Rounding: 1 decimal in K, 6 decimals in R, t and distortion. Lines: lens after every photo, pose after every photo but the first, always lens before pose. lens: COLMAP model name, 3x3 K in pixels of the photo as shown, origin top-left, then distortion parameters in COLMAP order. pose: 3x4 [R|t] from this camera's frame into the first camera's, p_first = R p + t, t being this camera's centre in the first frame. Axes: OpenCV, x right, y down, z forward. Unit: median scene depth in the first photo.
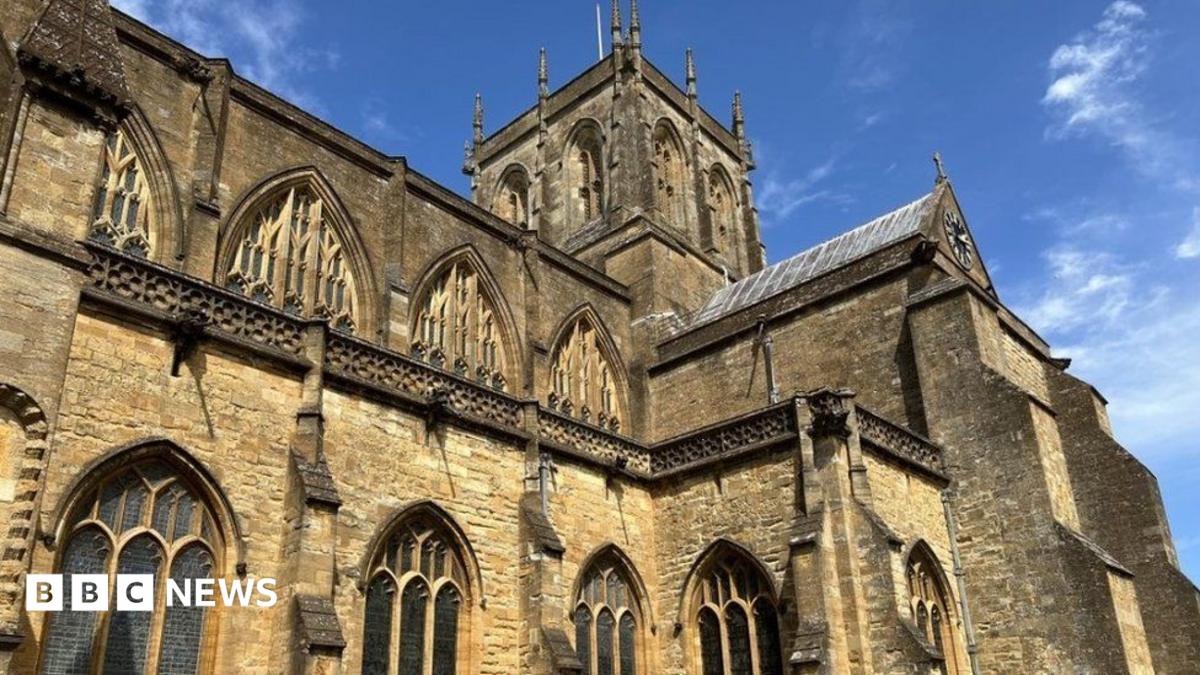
lens RADIAL K [[934.9, 0, 599.9], [0, 934.9, 435.1], [0, 0, 1]] dist [0.046241, -0.002302]
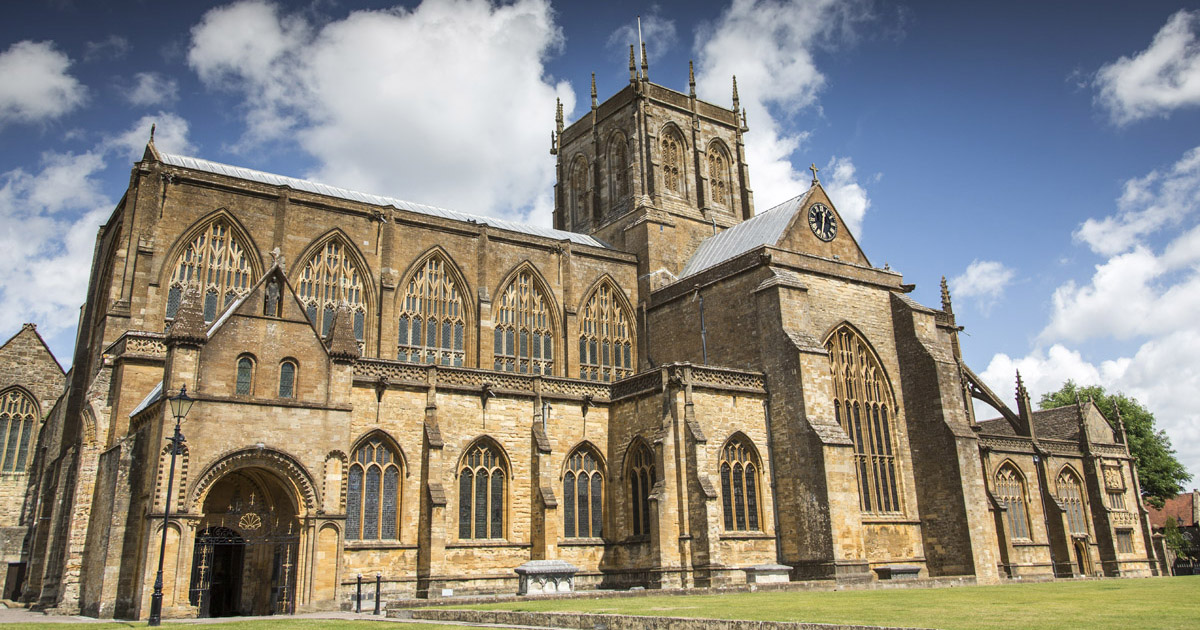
lens RADIAL K [[970.2, 0, 608.4], [0, 970.2, 225.5], [0, 0, 1]] dist [-0.002661, -0.000186]
pose [[0.975520, -0.080386, -0.204691, 0.548559], [0.083039, 0.996537, 0.004390, -0.364841], [0.203629, -0.021280, 0.978817, -1.078487]]
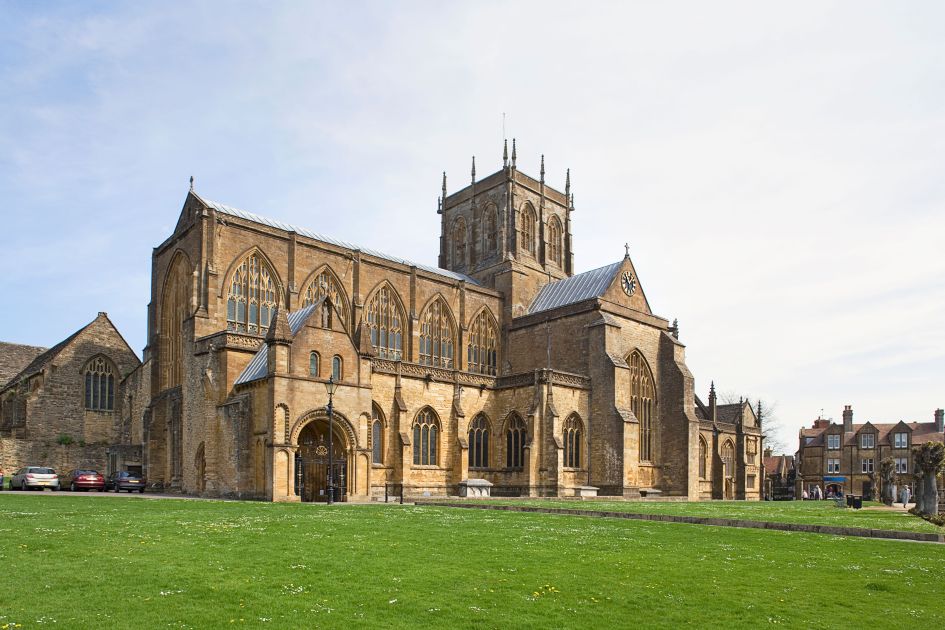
lens RADIAL K [[659.9, 0, 474.4], [0, 659.9, 482.7], [0, 0, 1]] dist [-0.034535, 0.001282]
pose [[0.994750, 0.034476, -0.096353, 0.233081], [0.000357, 0.940370, 0.340152, -0.461954], [0.102335, -0.338401, 0.935421, -1.354682]]
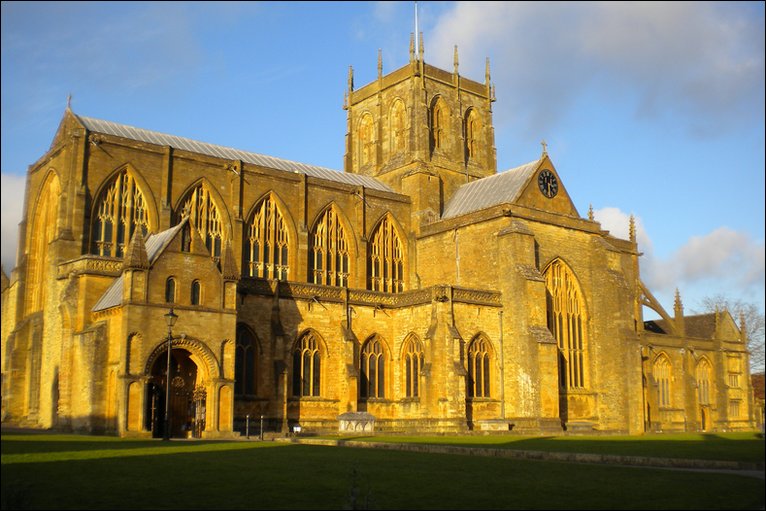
lens RADIAL K [[853.3, 0, 383.0], [0, 853.3, 255.5], [0, 0, 1]] dist [-0.021563, -0.386328]
pose [[0.984959, -0.005495, -0.172699, 0.520449], [0.033614, 0.986492, 0.160322, -0.573704], [0.169485, -0.163716, 0.971839, -1.629854]]
